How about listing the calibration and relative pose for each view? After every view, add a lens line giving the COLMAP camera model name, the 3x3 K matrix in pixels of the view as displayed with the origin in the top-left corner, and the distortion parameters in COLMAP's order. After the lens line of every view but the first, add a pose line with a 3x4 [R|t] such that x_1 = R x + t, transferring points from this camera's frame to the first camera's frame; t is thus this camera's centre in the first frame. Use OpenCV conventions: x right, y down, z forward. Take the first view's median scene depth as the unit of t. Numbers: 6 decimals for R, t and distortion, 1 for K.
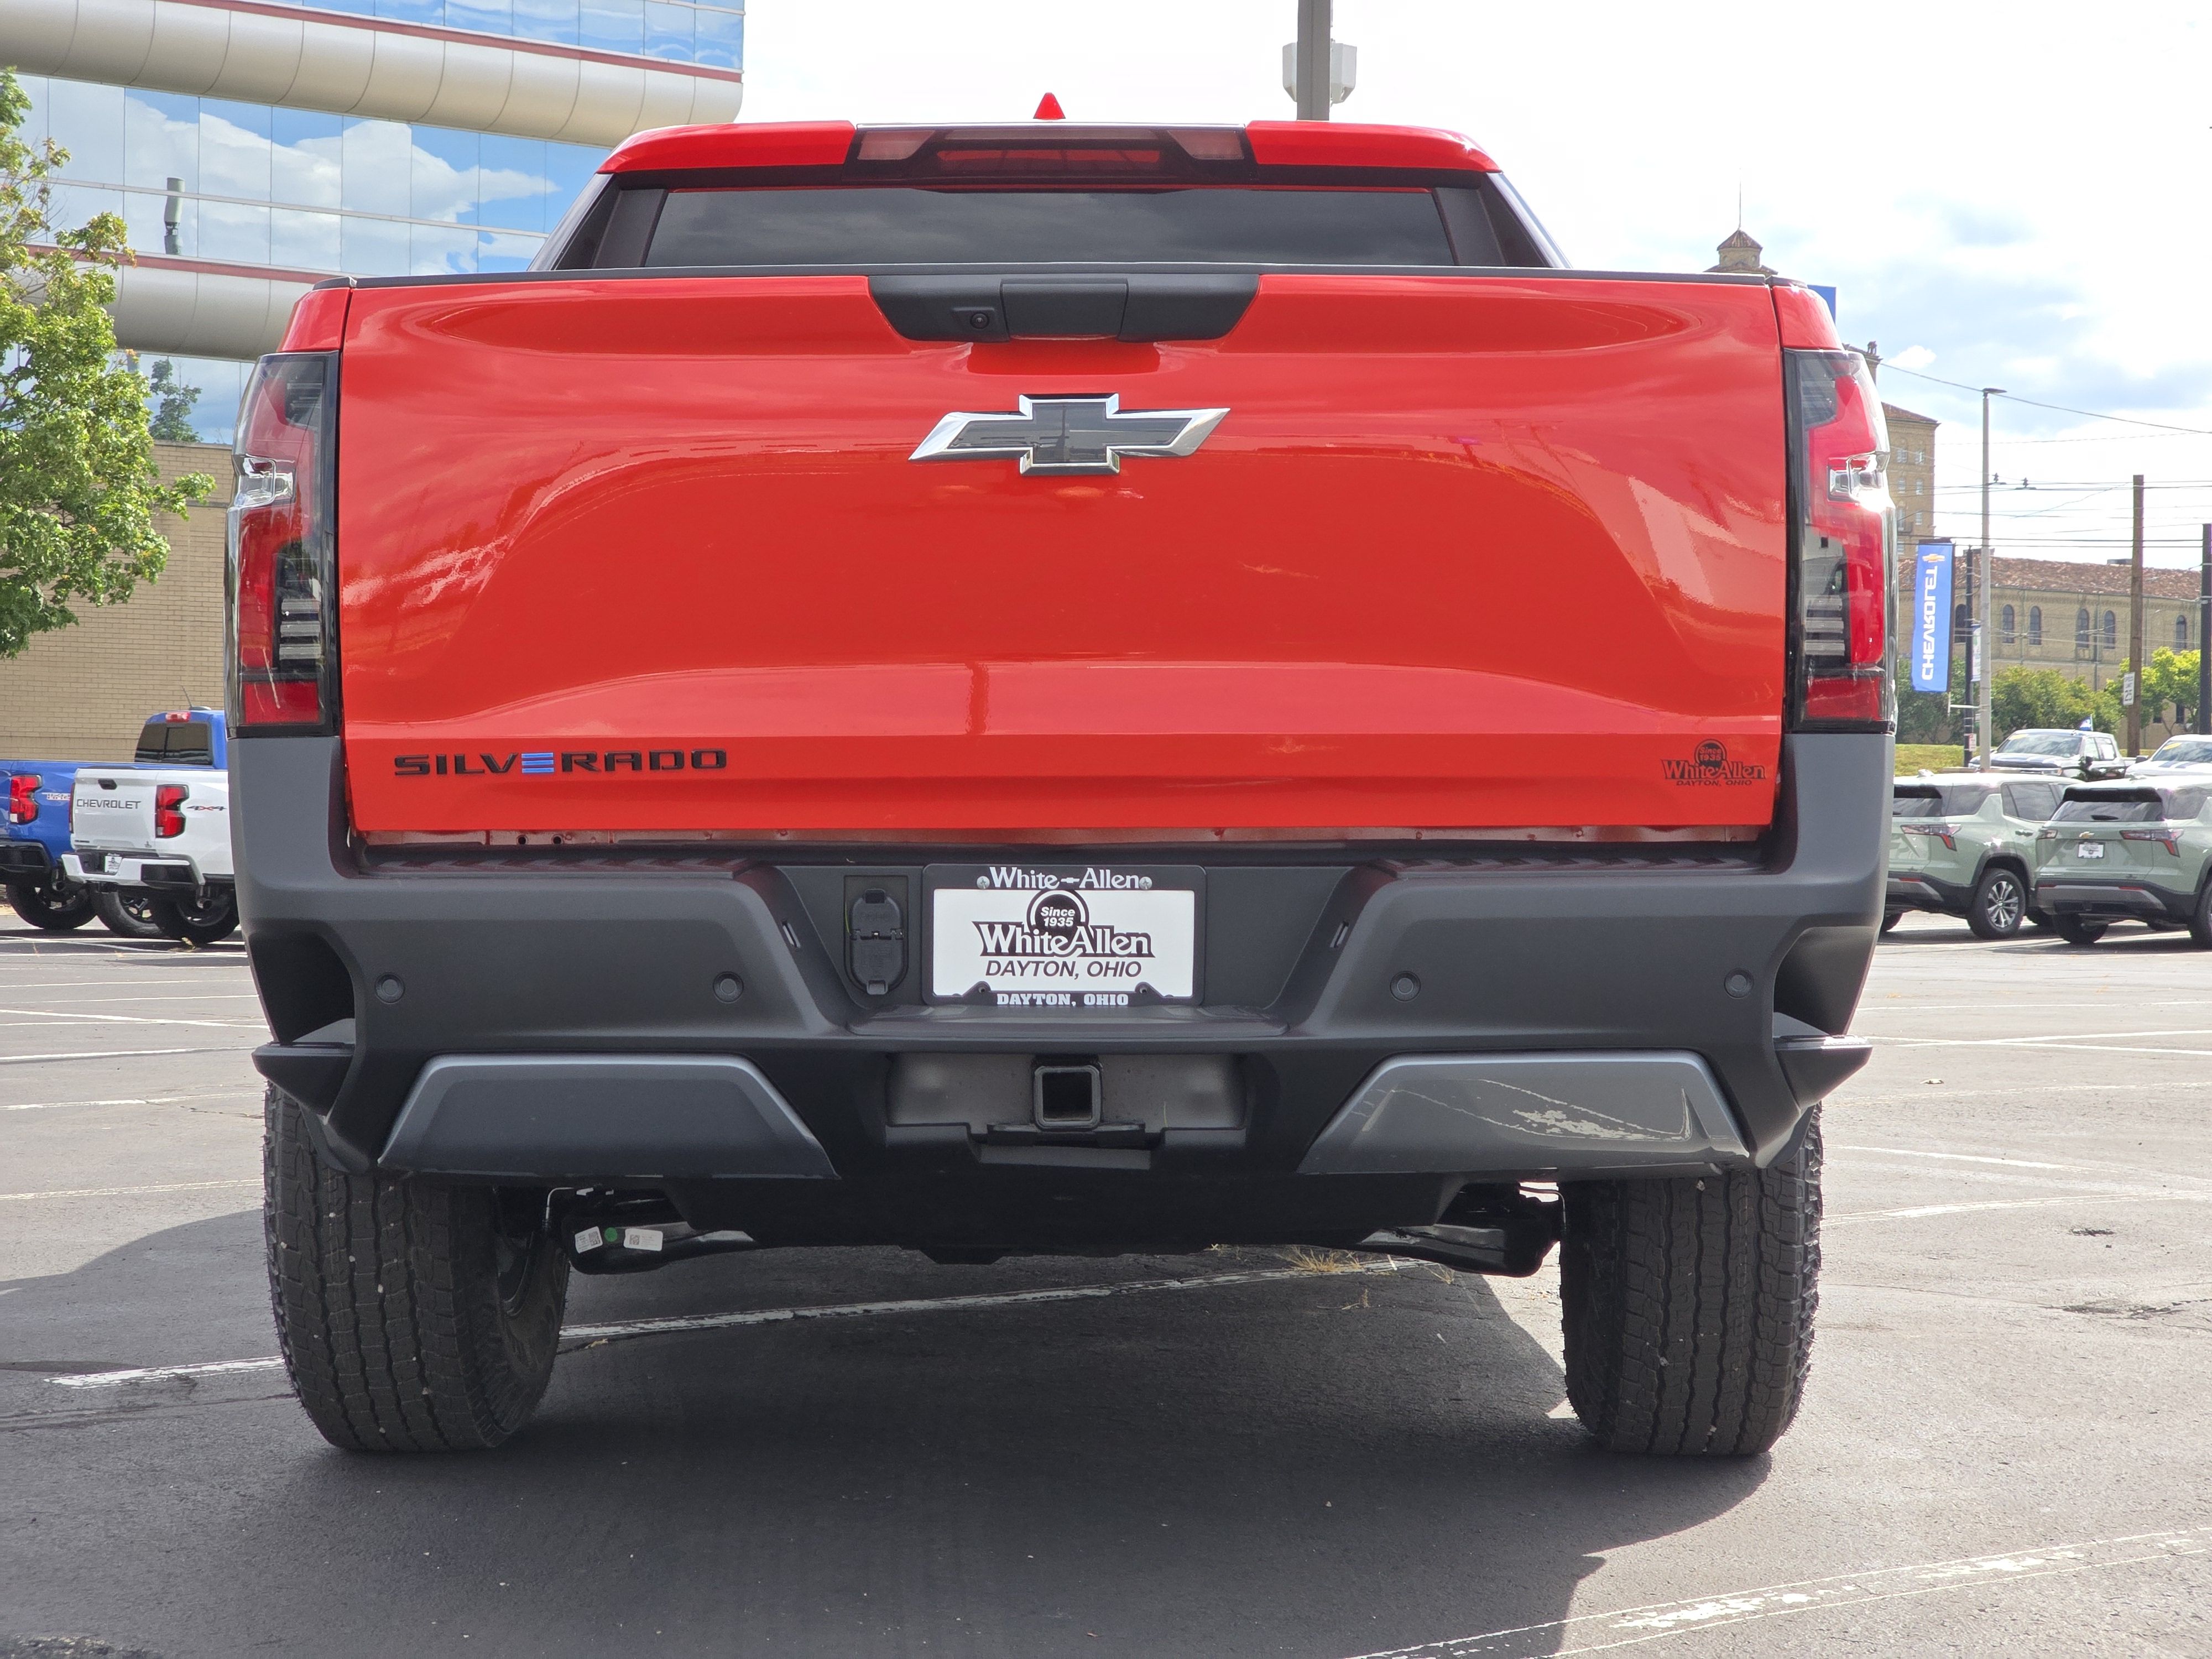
lens RADIAL K [[4397.3, 0, 1105.6], [0, 4397.3, 823.7], [0, 0, 1]] dist [-0.398579, 0.000000]
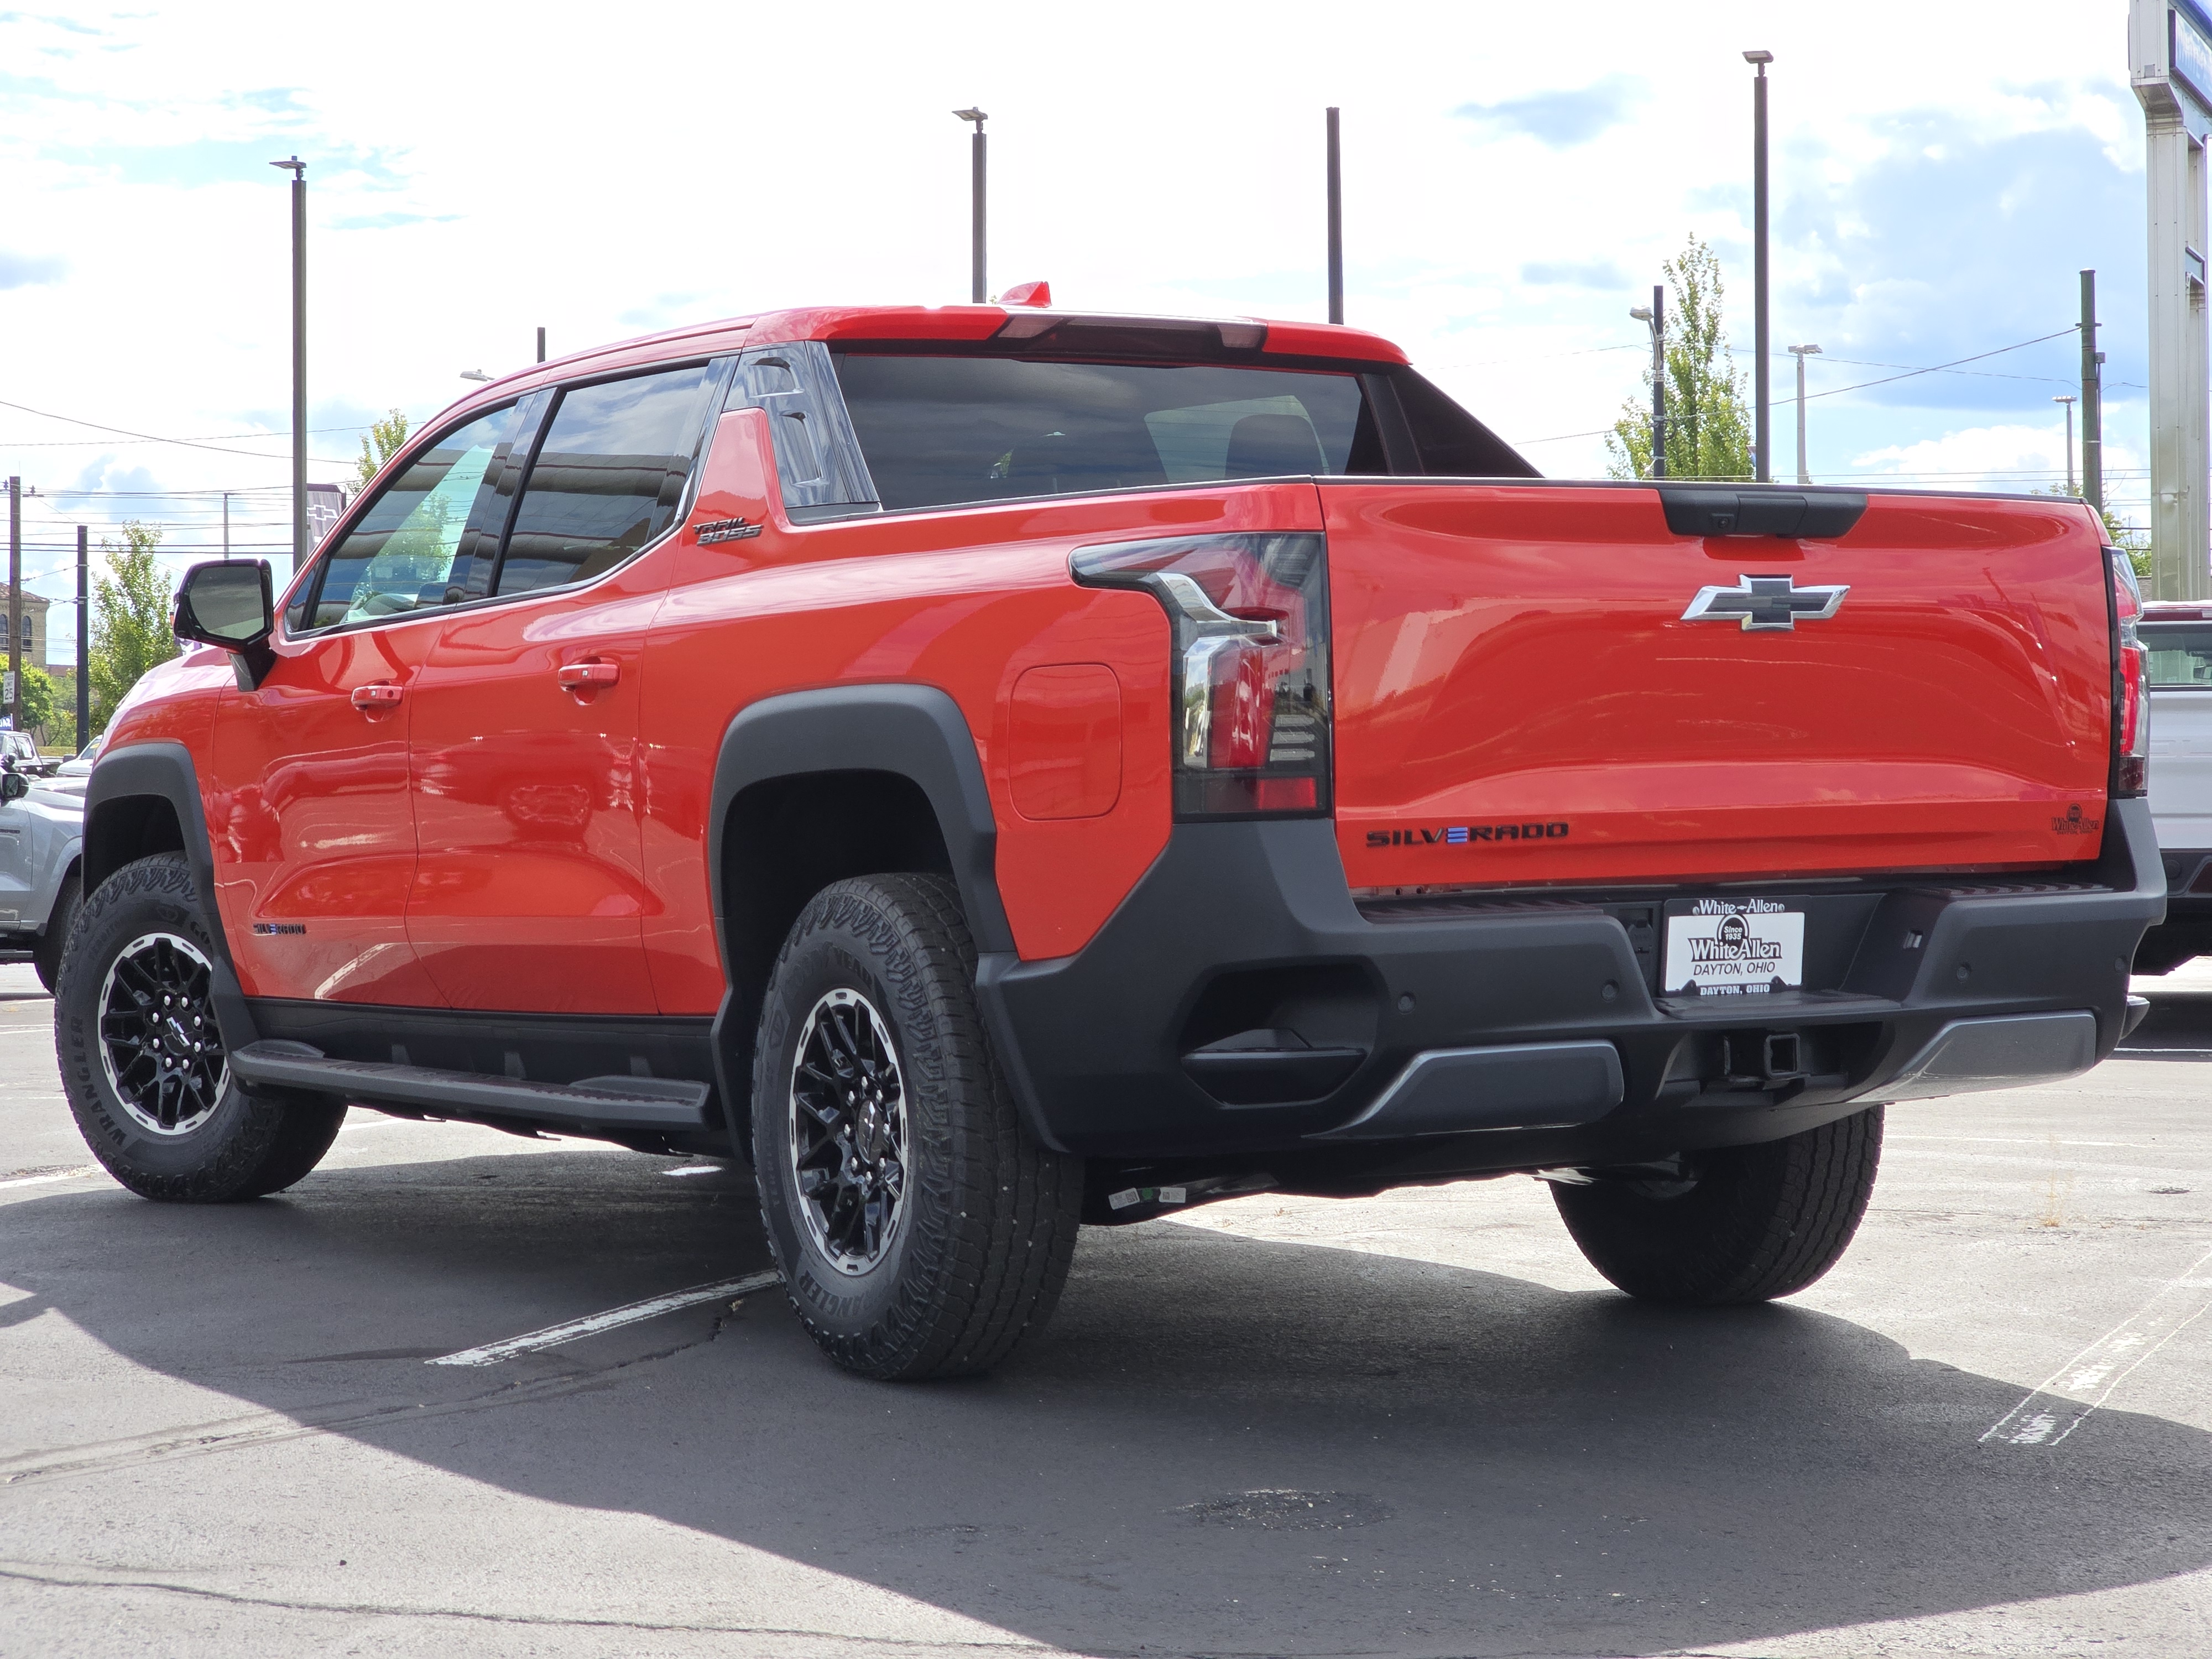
lens RADIAL K [[4397.3, 0, 1105.9], [0, 4397.3, 829.3], [0, 0, 1]] dist [-0.398579, 0.000000]
pose [[0.852182, -0.021109, 0.522819, -0.942099], [0.018840, 0.999776, 0.009659, -0.031014], [-0.522906, 0.001619, 0.852389, -0.121062]]
